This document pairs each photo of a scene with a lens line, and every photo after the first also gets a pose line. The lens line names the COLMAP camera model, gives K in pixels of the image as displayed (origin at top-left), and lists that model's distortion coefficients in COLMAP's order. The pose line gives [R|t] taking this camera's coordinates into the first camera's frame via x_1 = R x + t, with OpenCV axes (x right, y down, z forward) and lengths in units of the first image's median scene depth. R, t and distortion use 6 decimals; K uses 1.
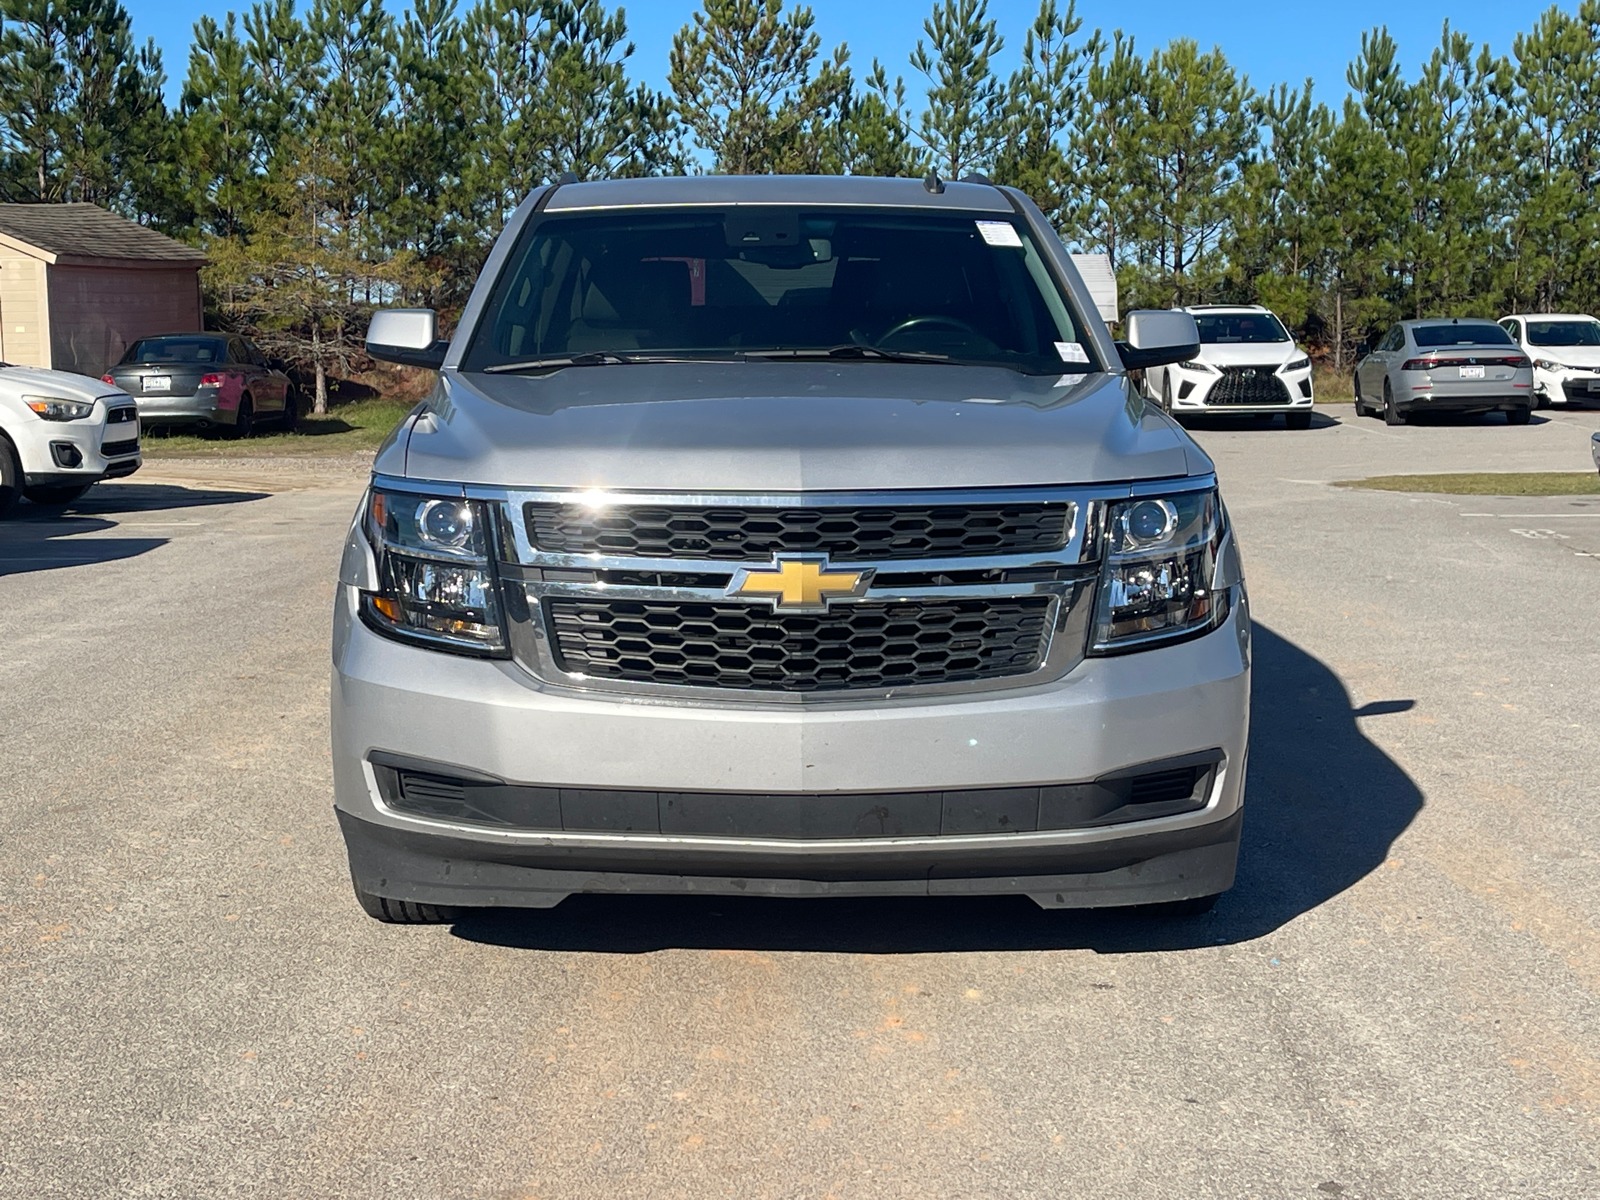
lens RADIAL K [[2567.0, 0, 798.8], [0, 2567.0, 604.1], [0, 0, 1]] dist [0.071699, 0.000000]
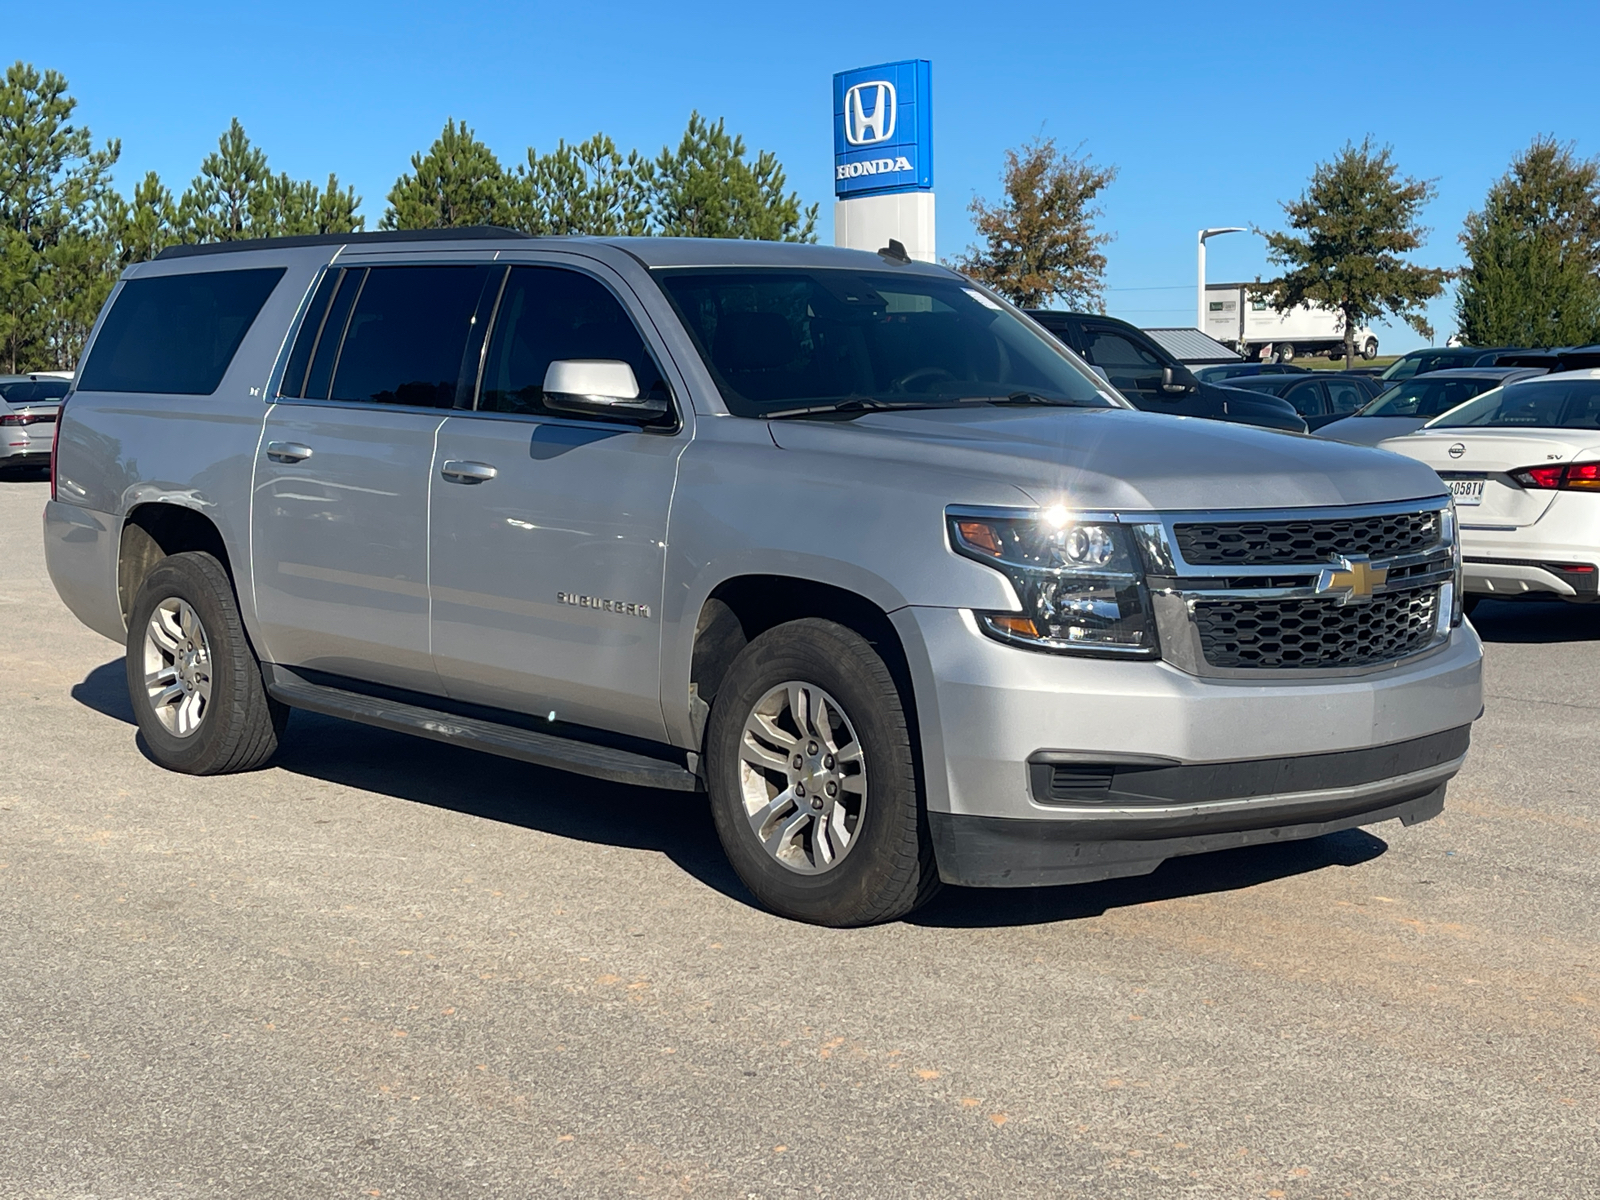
lens RADIAL K [[2567.0, 0, 798.4], [0, 2567.0, 603.6], [0, 0, 1]] dist [0.071699, 0.000000]
pose [[0.758177, -0.057131, 0.649541, -0.961645], [0.071923, 0.997403, 0.003775, -0.019310], [-0.648070, 0.043855, 0.760317, 0.211682]]
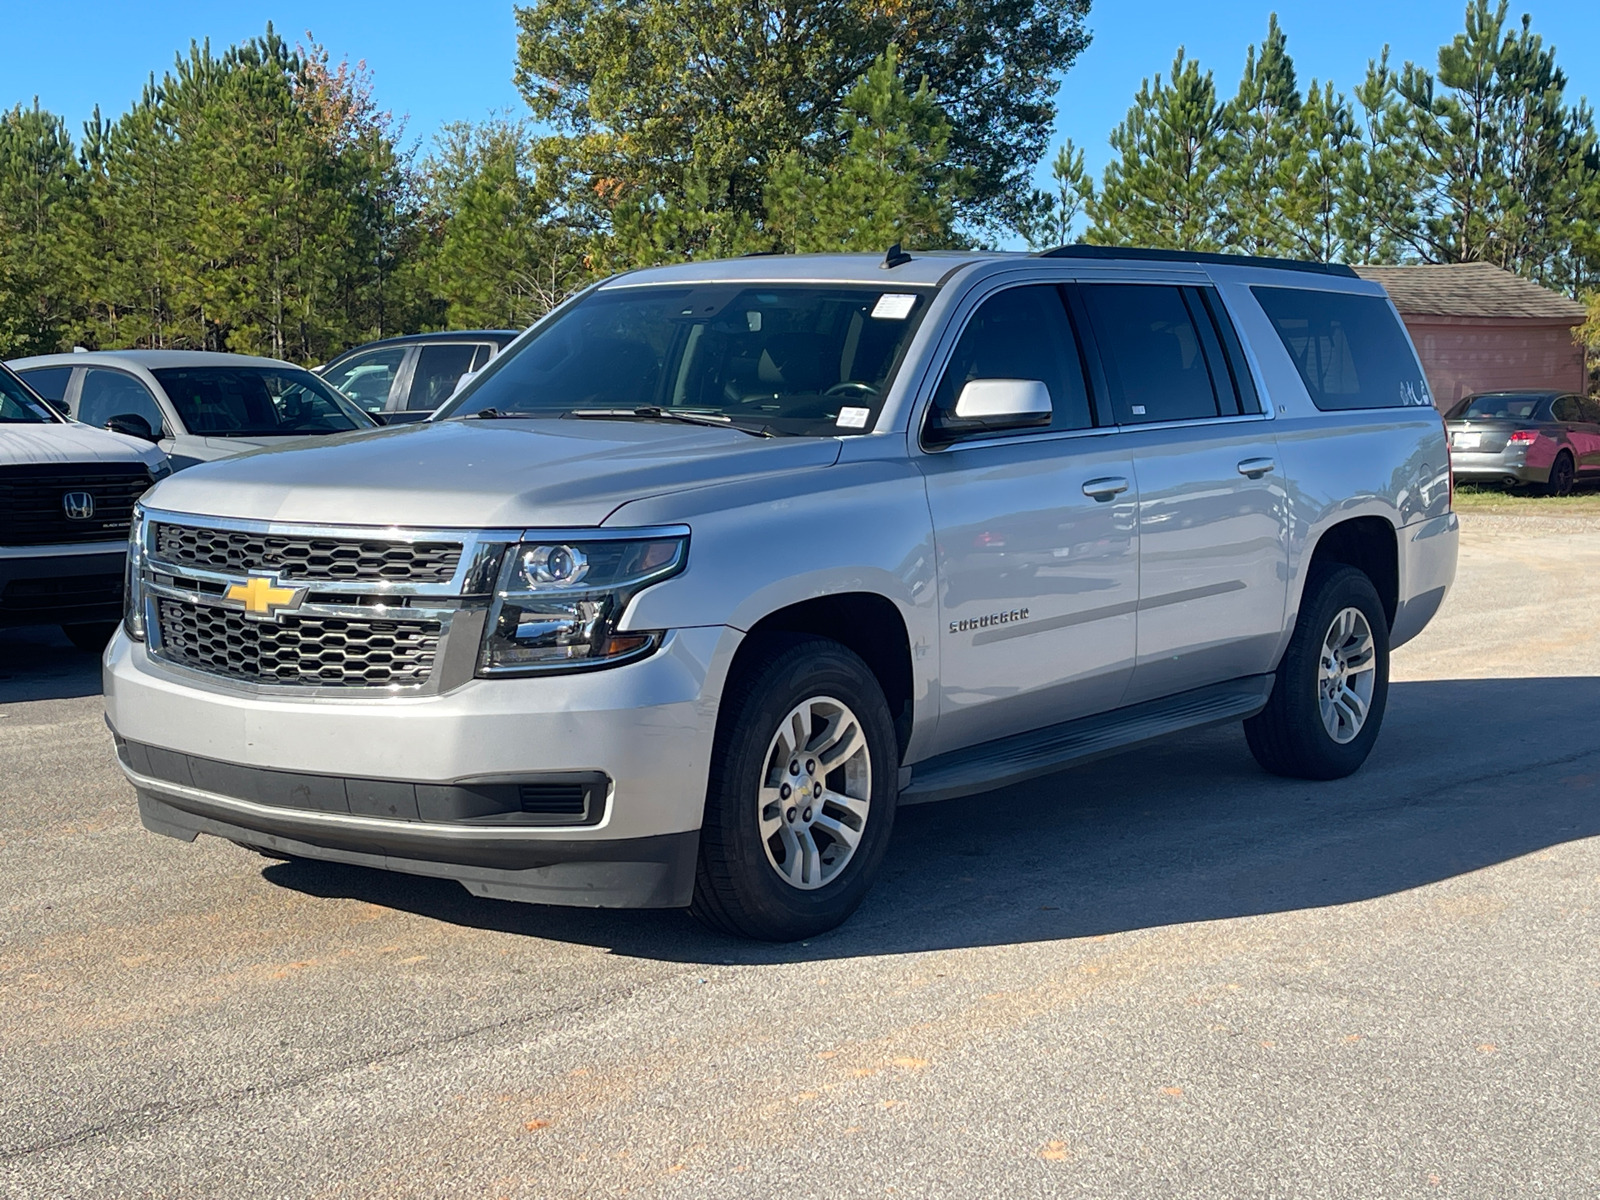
lens RADIAL K [[2567.0, 0, 797.1], [0, 2567.0, 592.7], [0, 0, 1]] dist [0.071699, 0.000000]
pose [[0.803125, 0.065642, -0.592184, 0.885677], [-0.080599, 0.996746, 0.001178, -0.029885], [0.590334, 0.046783, 0.805802, 0.149485]]
